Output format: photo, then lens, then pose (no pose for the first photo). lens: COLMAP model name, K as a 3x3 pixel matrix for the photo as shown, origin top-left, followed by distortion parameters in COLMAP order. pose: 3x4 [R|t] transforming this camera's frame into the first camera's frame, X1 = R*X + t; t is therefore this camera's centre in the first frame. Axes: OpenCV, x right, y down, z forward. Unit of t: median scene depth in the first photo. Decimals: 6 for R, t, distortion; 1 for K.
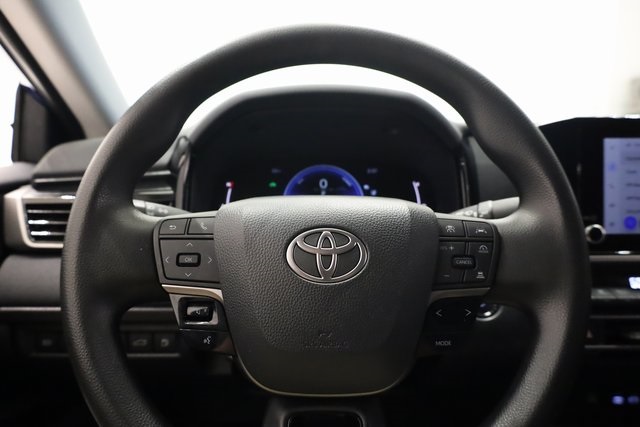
lens RADIAL K [[442.2, 0, 319.1], [0, 442.2, 211.0], [0, 0, 1]] dist [-0.011957, 0.002367]
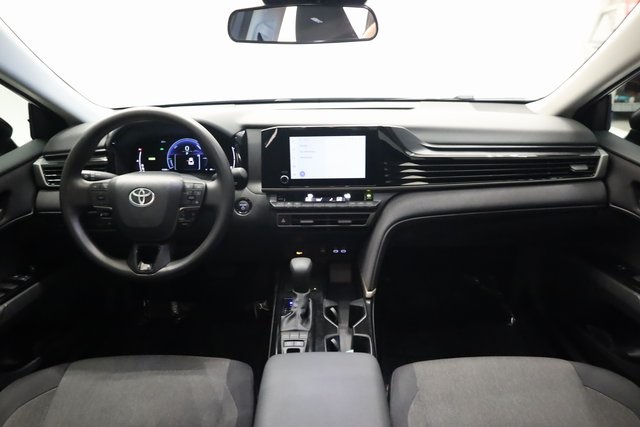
lens RADIAL K [[442.2, 0, 317.3], [0, 442.2, 210.3], [0, 0, 1]] dist [-0.011957, 0.002367]
pose [[0.999615, -0.007645, -0.026676, 0.847981], [0.013929, 0.969663, 0.244050, -0.351476], [0.024001, -0.244328, 0.969396, -1.283336]]
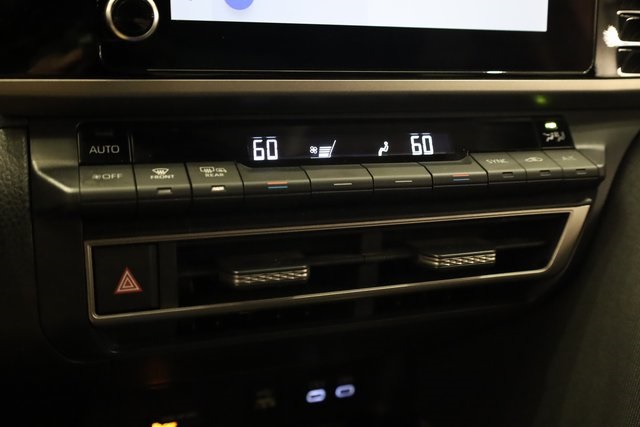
lens RADIAL K [[682.8, 0, 323.2], [0, 682.8, 214.4], [0, 0, 1]] dist [0.015936, 0.000000]
pose [[0.937151, -0.060903, 0.343567, 0.561683], [0.001174, 0.985194, 0.171439, 0.116783], [-0.348921, -0.160261, 0.923347, 0.395838]]
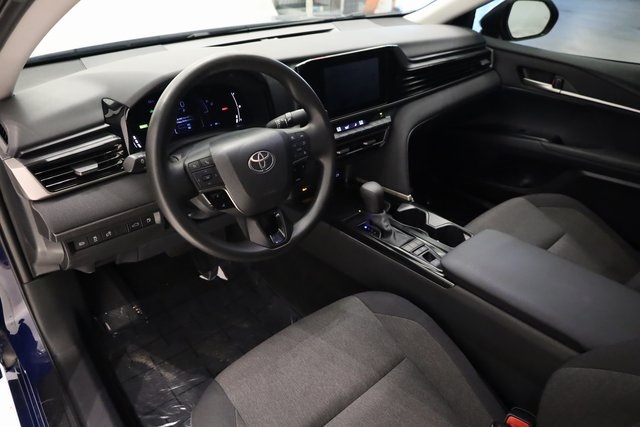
lens RADIAL K [[442.2, 0, 321.8], [0, 442.2, 216.7], [0, 0, 1]] dist [-0.011957, 0.002367]
pose [[0.772029, -0.335780, 0.539651, -0.790481], [0.083849, 0.895444, 0.437205, -0.465908], [-0.630032, -0.292286, 0.719464, -0.786096]]
